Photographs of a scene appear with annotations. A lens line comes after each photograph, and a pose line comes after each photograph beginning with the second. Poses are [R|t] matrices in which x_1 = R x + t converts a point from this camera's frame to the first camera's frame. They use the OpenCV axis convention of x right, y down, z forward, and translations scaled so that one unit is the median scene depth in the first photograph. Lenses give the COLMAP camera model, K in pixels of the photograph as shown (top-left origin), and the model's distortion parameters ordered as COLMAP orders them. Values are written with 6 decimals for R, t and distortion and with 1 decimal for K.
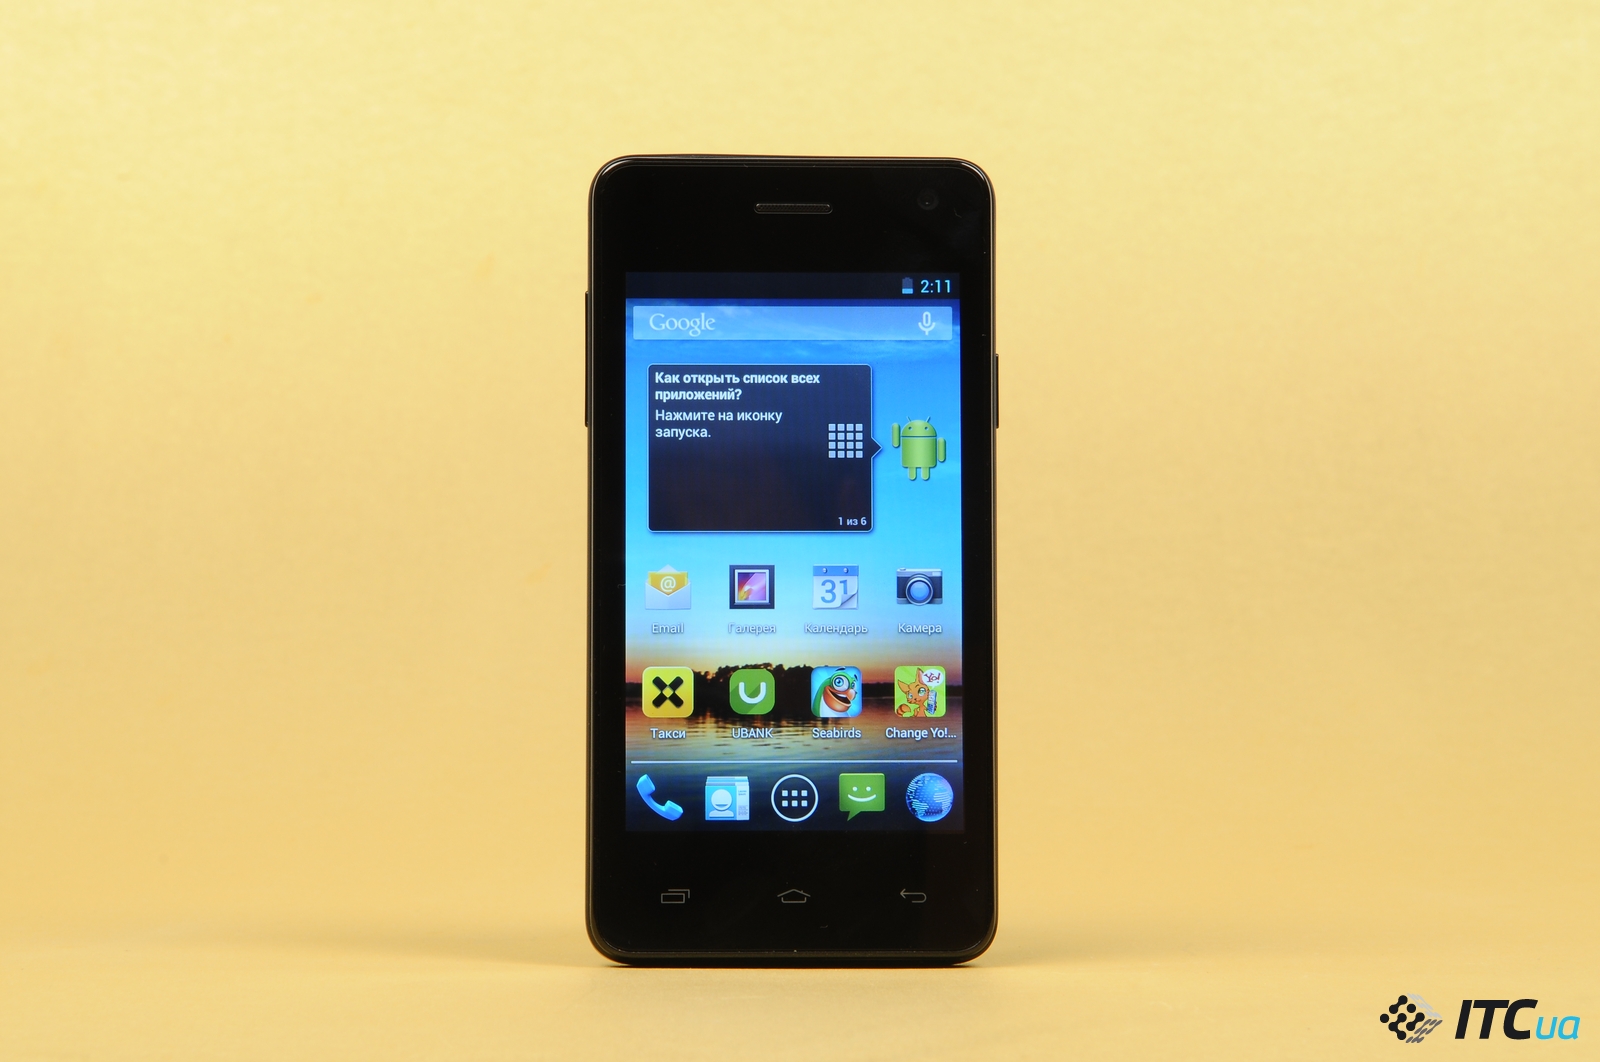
lens RADIAL K [[3723.2, 0, 804.7], [0, 3723.2, 530.7], [0, 0, 1]] dist [0.161533, 0.000000]
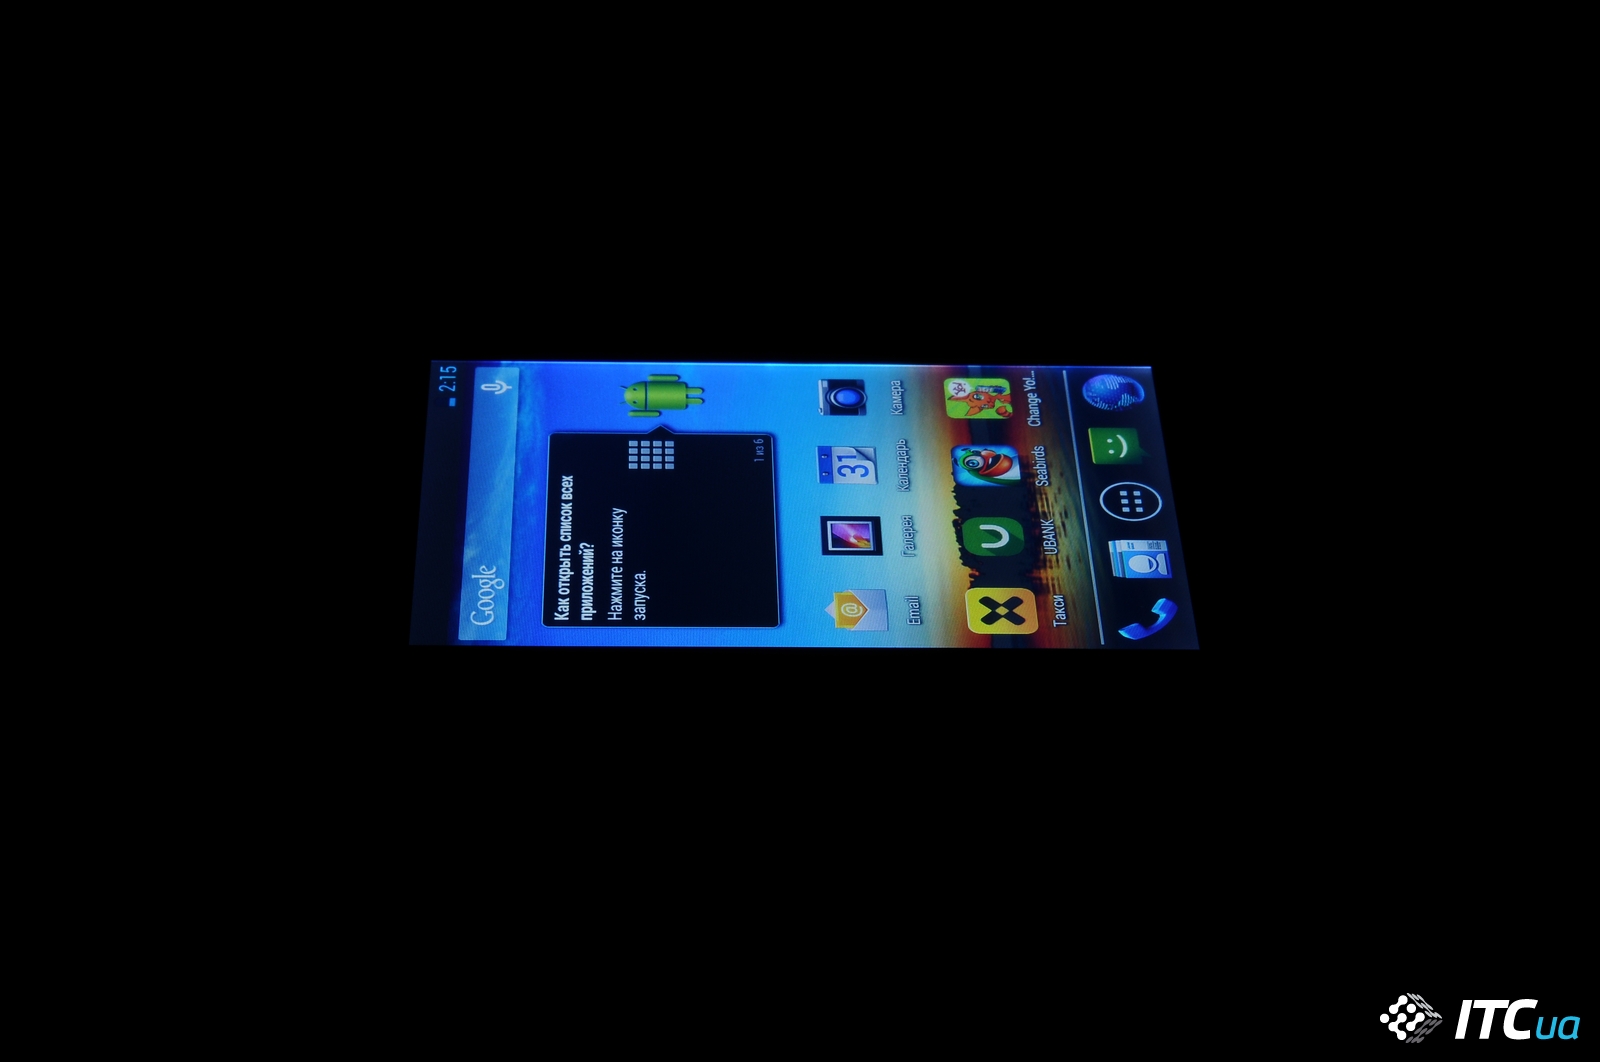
lens RADIAL K [[3723.2, 0, 804.8], [0, 3723.2, 531.3], [0, 0, 1]] dist [0.161533, 0.000000]
pose [[-0.026095, -0.660055, 0.750764, -0.564199], [0.992909, 0.070018, 0.096070, -0.064600], [-0.115978, 0.747947, 0.653547, 0.518905]]
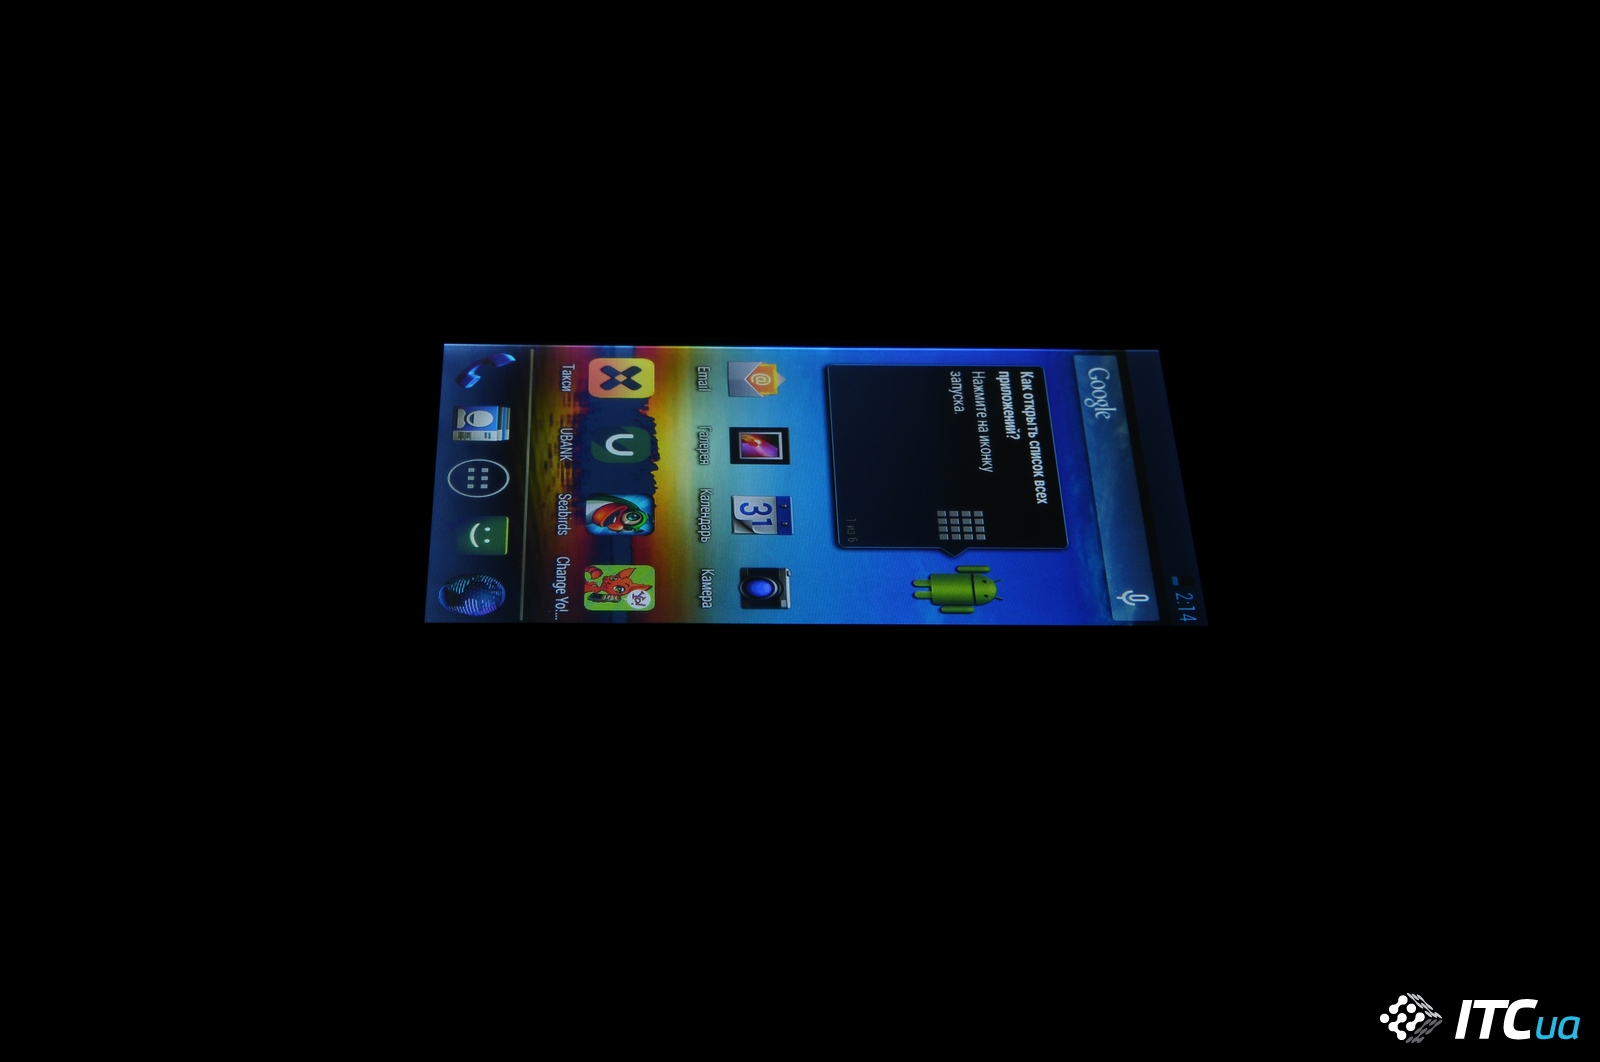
lens RADIAL K [[3723.2, 0, 804.8], [0, 3723.2, 531.2], [0, 0, 1]] dist [0.161533, 0.000000]
pose [[0.030924, 0.603983, -0.796397, 0.598376], [-0.998293, 0.058157, 0.005342, 0.002818], [0.049543, 0.794873, 0.604750, 0.555310]]
